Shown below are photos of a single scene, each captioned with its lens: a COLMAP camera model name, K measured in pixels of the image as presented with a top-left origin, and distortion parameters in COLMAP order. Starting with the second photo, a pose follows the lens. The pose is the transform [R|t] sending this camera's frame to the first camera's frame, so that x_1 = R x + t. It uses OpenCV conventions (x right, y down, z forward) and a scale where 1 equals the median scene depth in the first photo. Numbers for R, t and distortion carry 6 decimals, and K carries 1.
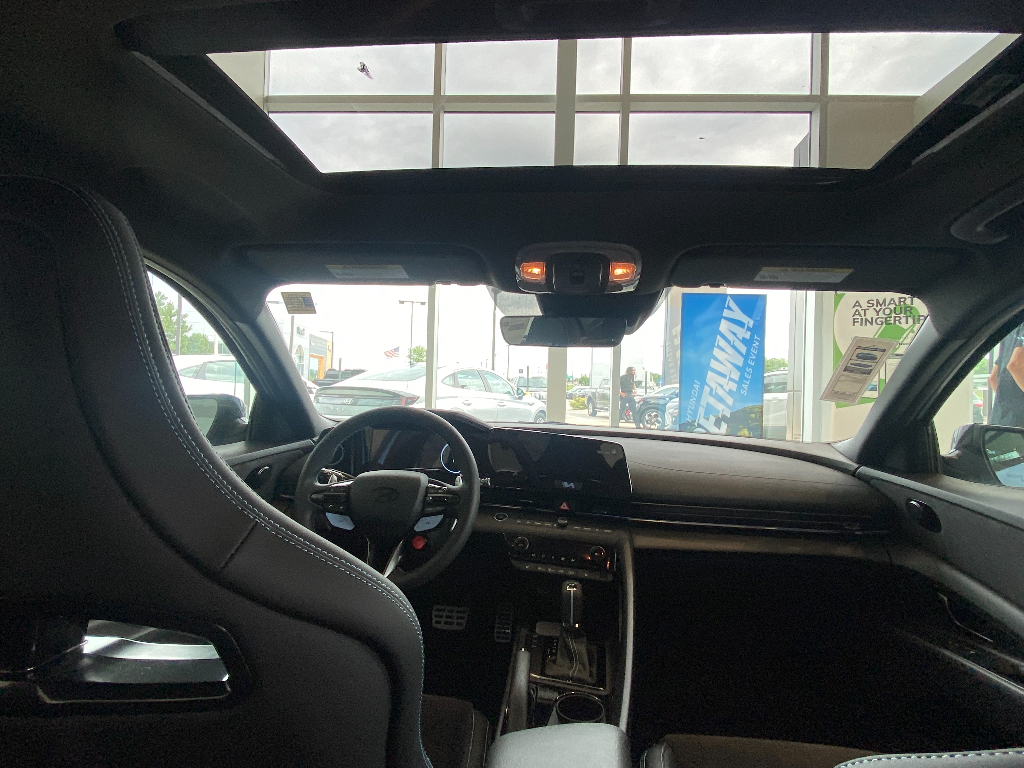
lens RADIAL K [[554.1, 0, 513.1], [0, 554.1, 379.8], [0, 0, 1]] dist [0.061293, -0.071791]
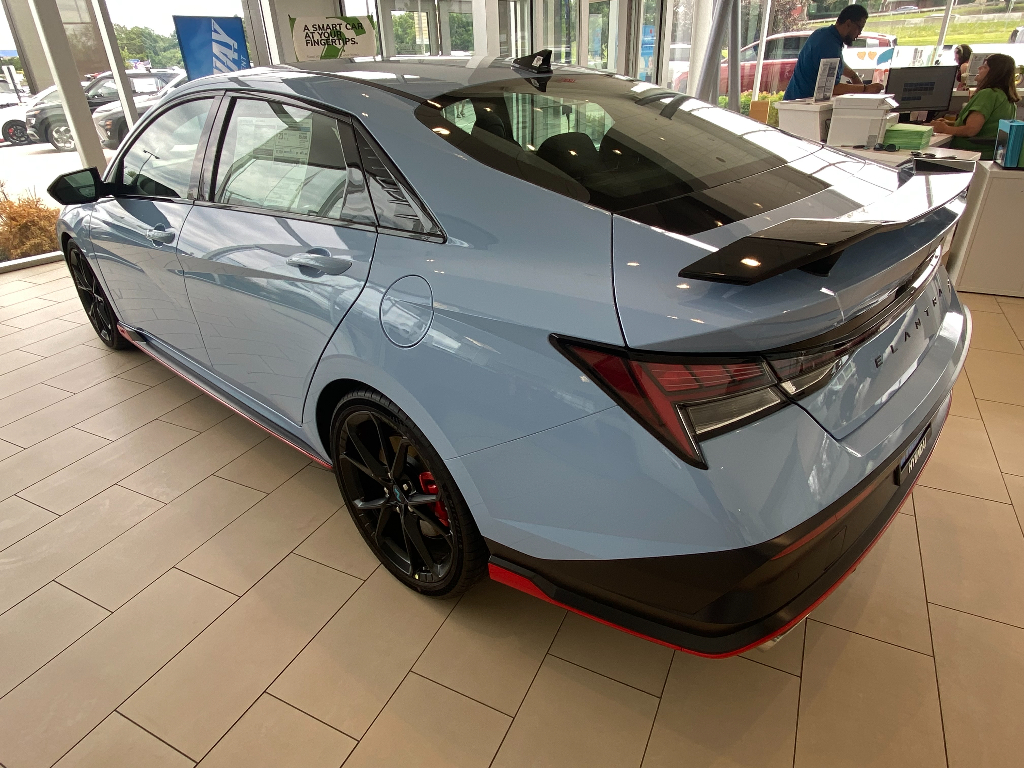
lens RADIAL K [[614.1, 0, 514.4], [0, 614.1, 379.3], [0, 0, 1]] dist [0.006405, -0.012965]
pose [[0.594854, -0.417731, 0.686767, -0.485819], [0.048714, 0.871528, 0.487919, -0.096947], [-0.802356, -0.256786, 0.538782, -0.448554]]
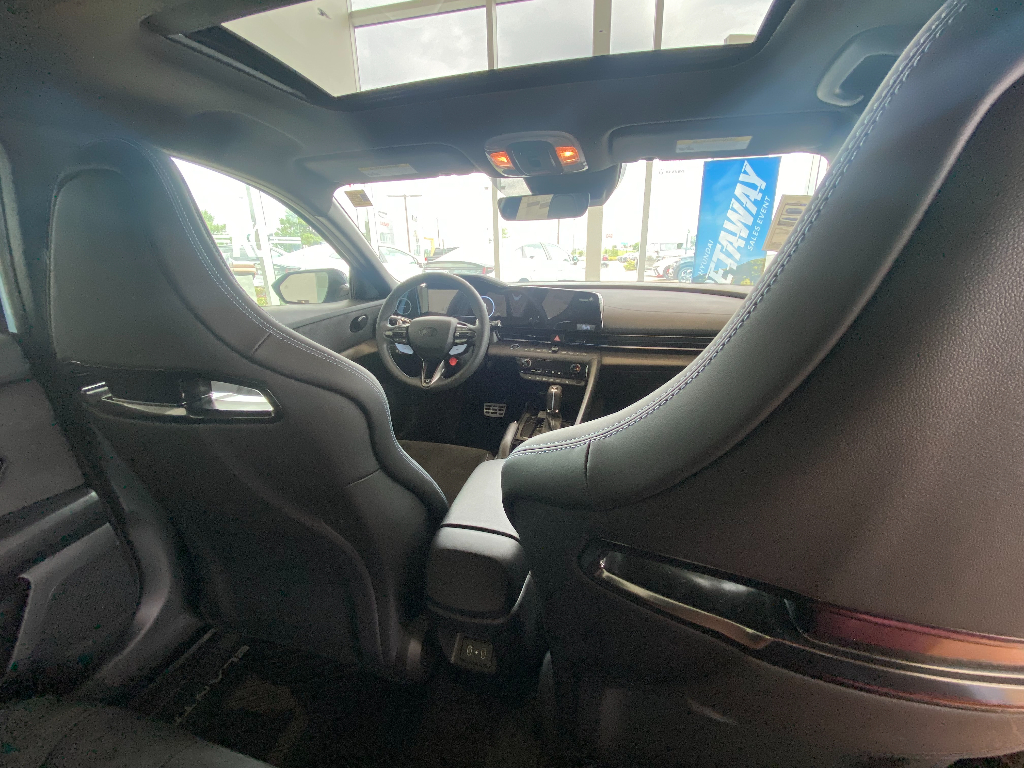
lens RADIAL K [[416.9, 0, 507.6], [0, 416.9, 382.2], [0, 0, 1]] dist [-0.006237, -0.000397]
pose [[0.985559, -0.002665, -0.169310, 0.049814], [0.053710, 0.953164, 0.297648, 0.003470], [0.160587, -0.302443, 0.939542, -0.020760]]
